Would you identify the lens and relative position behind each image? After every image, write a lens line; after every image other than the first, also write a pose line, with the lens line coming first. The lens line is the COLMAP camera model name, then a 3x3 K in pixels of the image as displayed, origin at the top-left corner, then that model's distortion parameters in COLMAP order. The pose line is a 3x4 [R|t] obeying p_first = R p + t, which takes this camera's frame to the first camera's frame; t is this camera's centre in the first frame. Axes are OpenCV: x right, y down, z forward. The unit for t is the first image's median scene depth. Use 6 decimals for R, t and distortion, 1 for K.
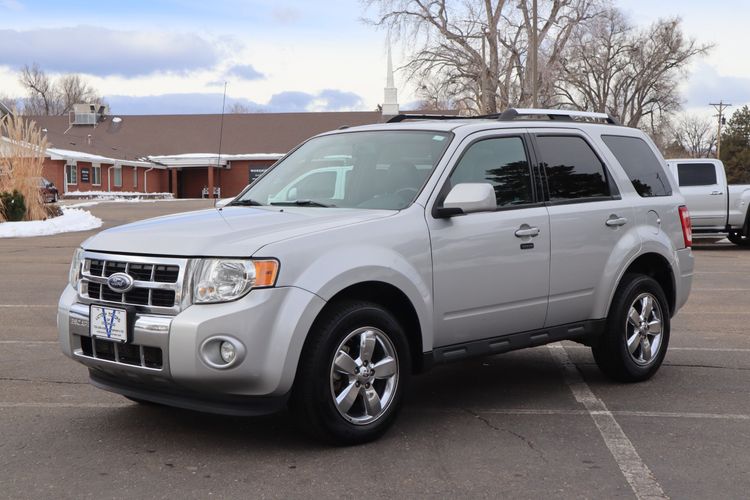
lens RADIAL K [[1116.1, 0, 375.0], [0, 1116.1, 250.0], [0, 0, 1]] dist [-0.038406, -0.013778]
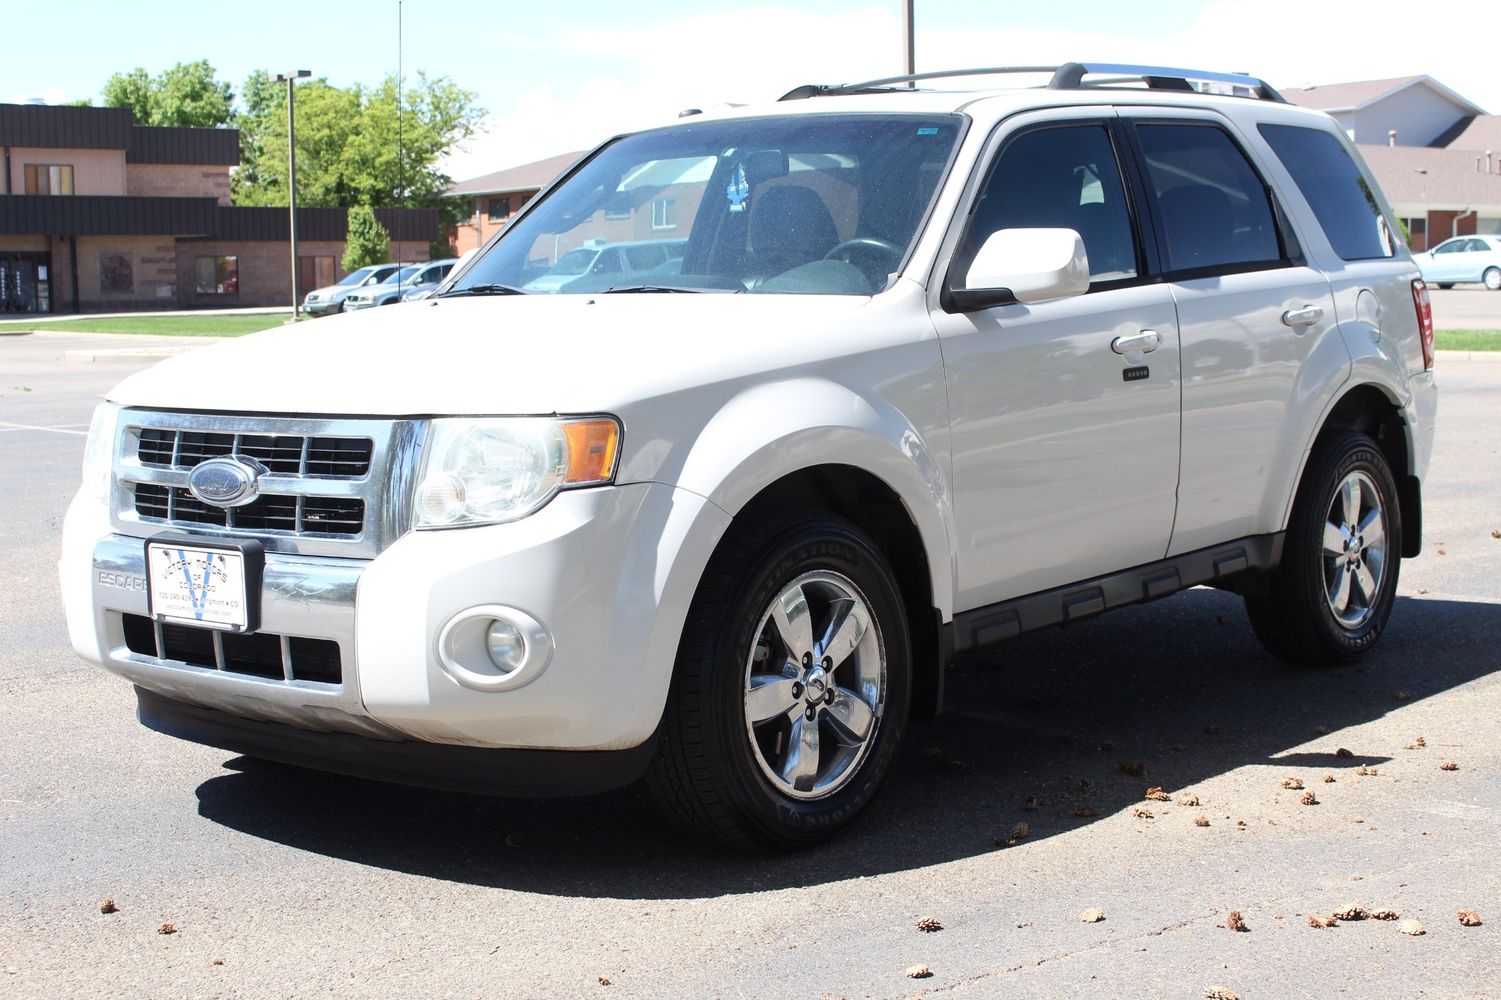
lens RADIAL K [[2233.7, 0, 750.5], [0, 2233.7, 500.0], [0, 0, 1]] dist [-0.038406, -0.013778]
pose [[0.996790, -0.031351, 0.073673, -0.093810], [0.028154, 0.998633, 0.044035, 0.003813], [-0.074953, -0.041819, 0.996310, 0.162236]]
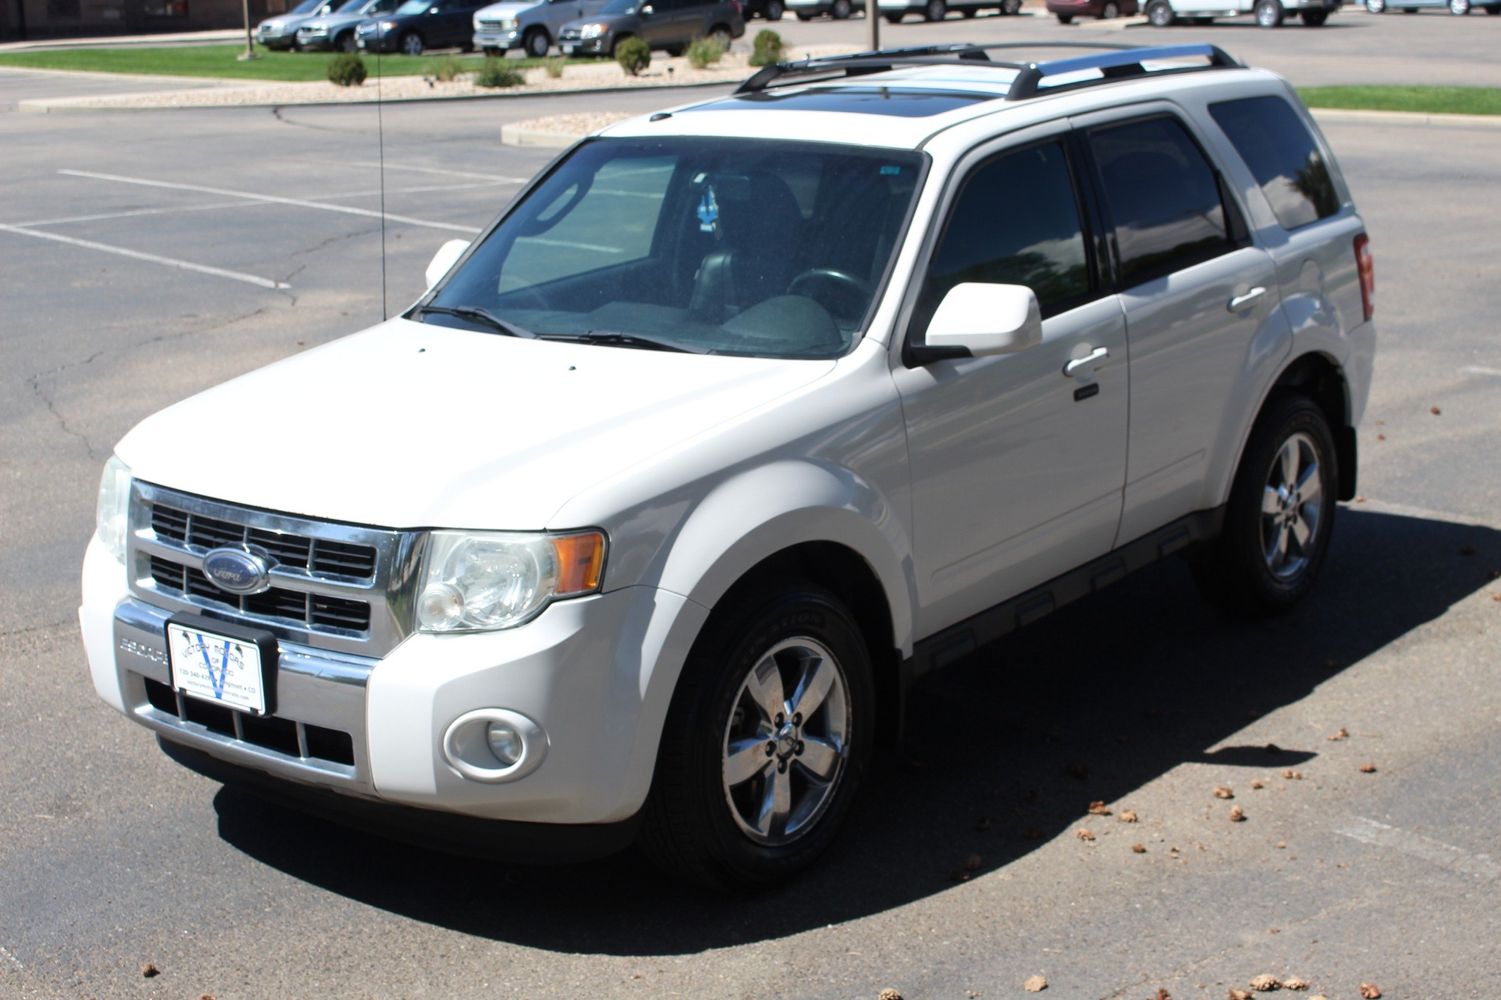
lens RADIAL K [[2233.7, 0, 750.5], [0, 2233.7, 500.0], [0, 0, 1]] dist [-0.038406, -0.013778]
pose [[0.995054, -0.050802, 0.085358, -0.097741], [0.034872, 0.983286, 0.178697, -0.150409], [-0.093010, -0.174837, 0.980194, 0.114898]]
